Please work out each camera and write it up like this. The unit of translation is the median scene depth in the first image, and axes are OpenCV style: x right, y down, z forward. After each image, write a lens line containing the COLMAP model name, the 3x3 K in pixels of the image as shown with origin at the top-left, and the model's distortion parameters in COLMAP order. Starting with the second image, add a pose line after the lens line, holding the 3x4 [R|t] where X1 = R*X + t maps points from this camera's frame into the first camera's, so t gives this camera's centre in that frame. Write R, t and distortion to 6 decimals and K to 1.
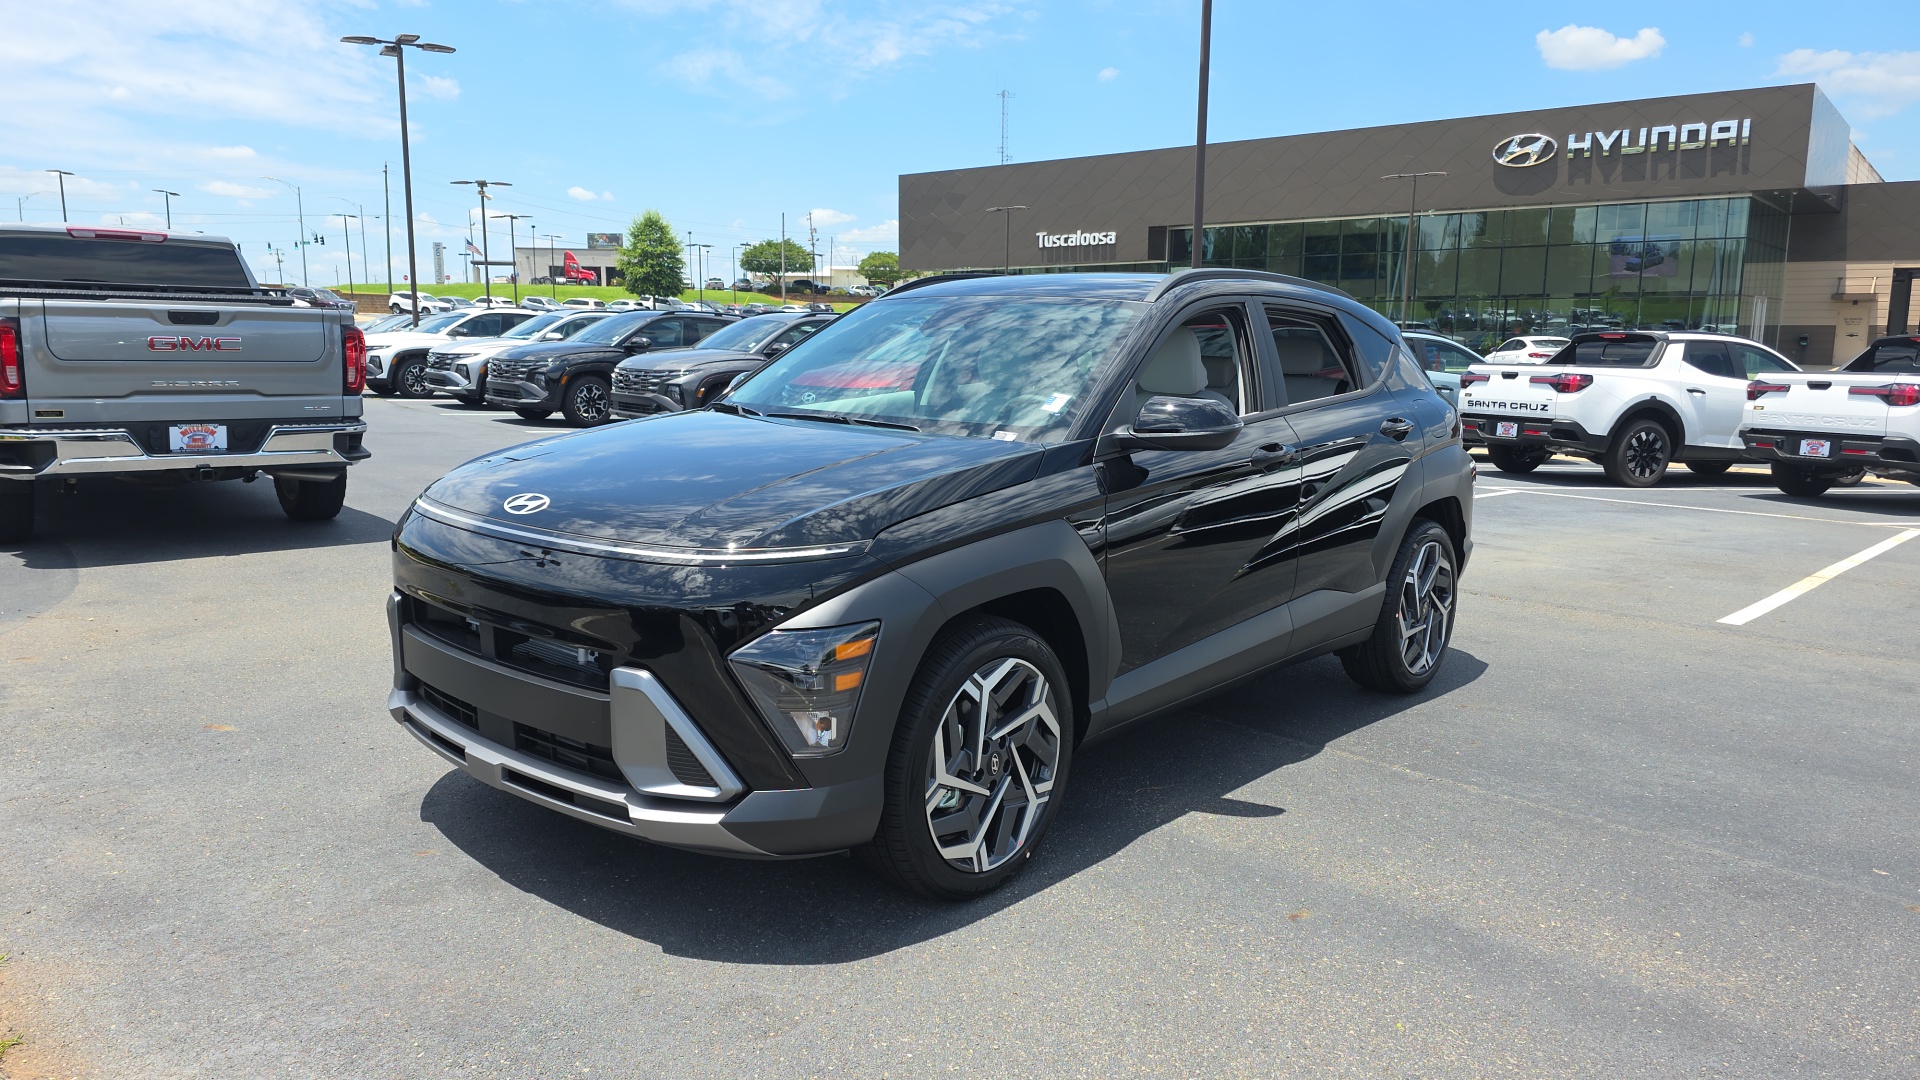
lens RADIAL K [[1299.8, 0, 939.3], [0, 1299.8, 537.0], [0, 0, 1]] dist [0.057551, -0.062046]
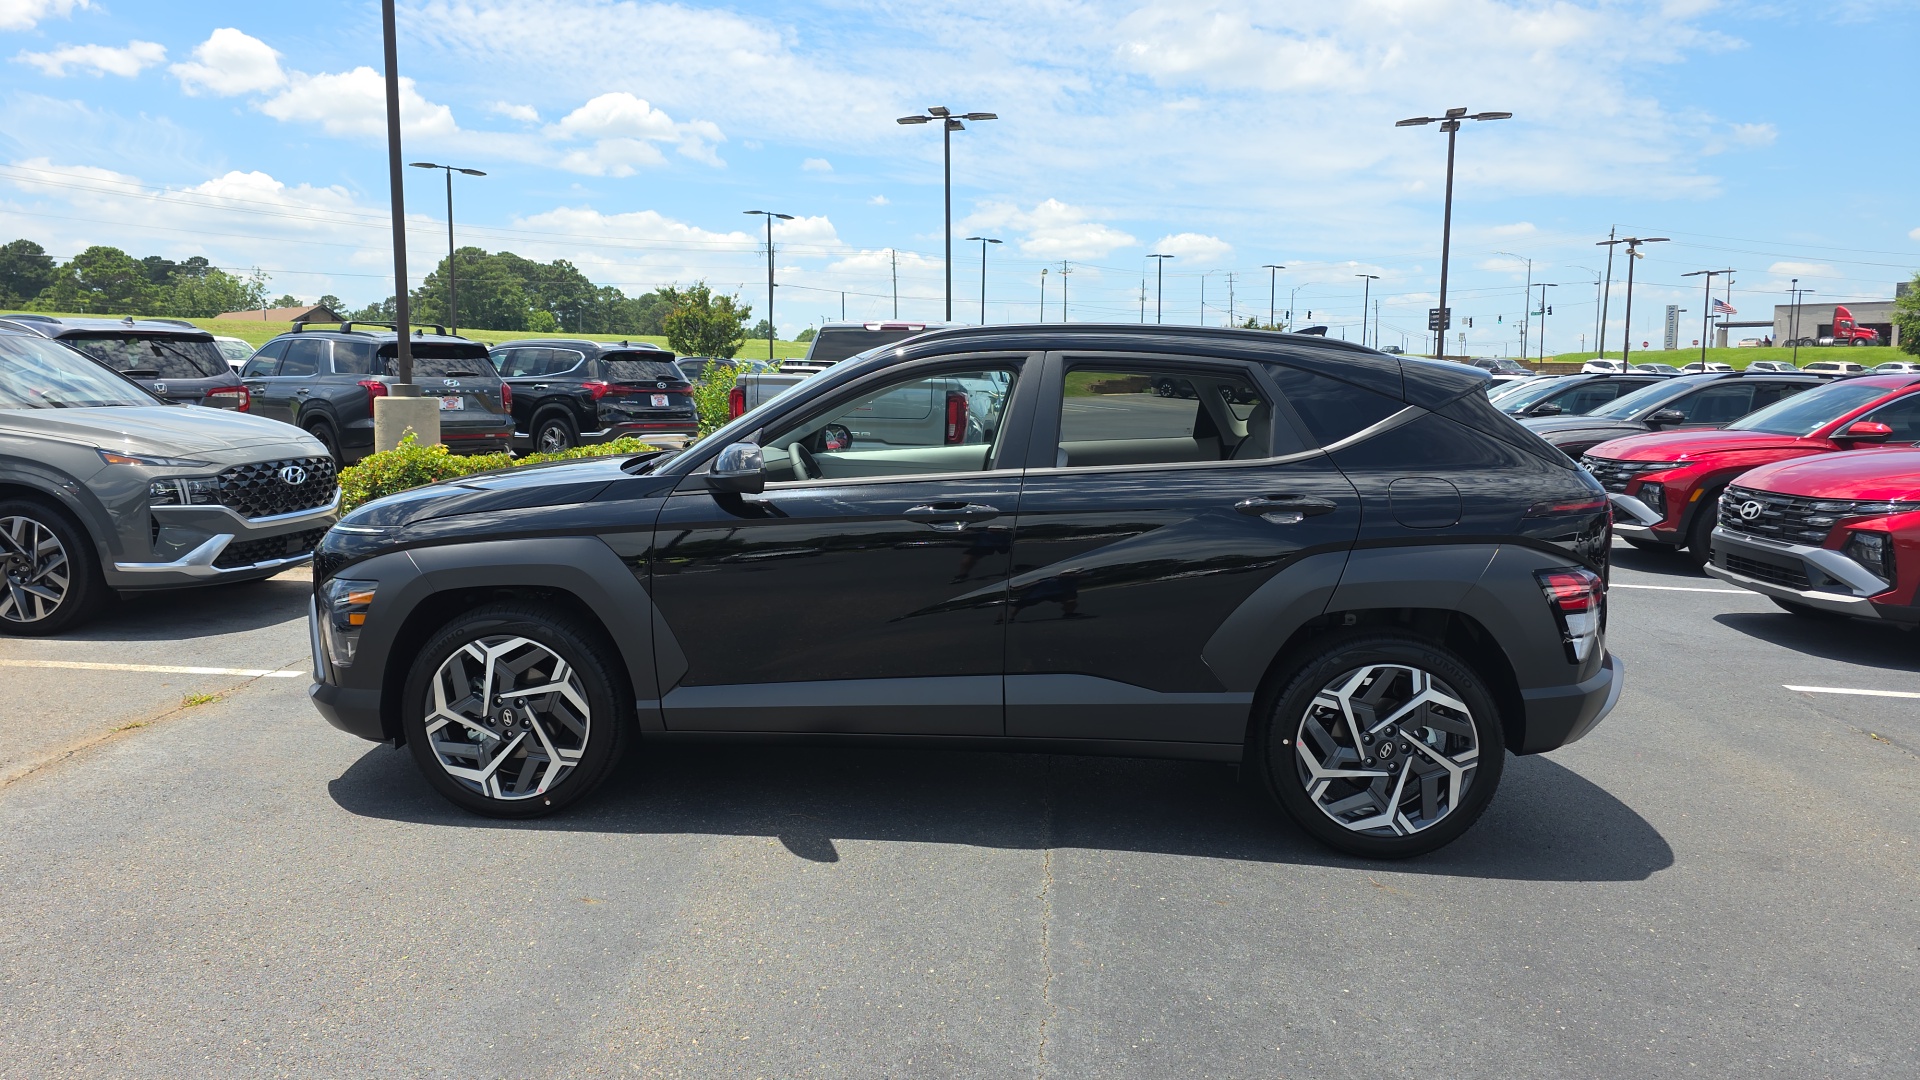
lens RADIAL K [[1335.4, 0, 916.8], [0, 1335.4, 537.4], [0, 0, 1]] dist [0.033955, -0.020177]
pose [[0.613423, 0.083164, -0.785363, 0.928010], [-0.126466, 0.991951, 0.006261, -0.043232], [0.779563, 0.095481, 0.619003, 0.338687]]
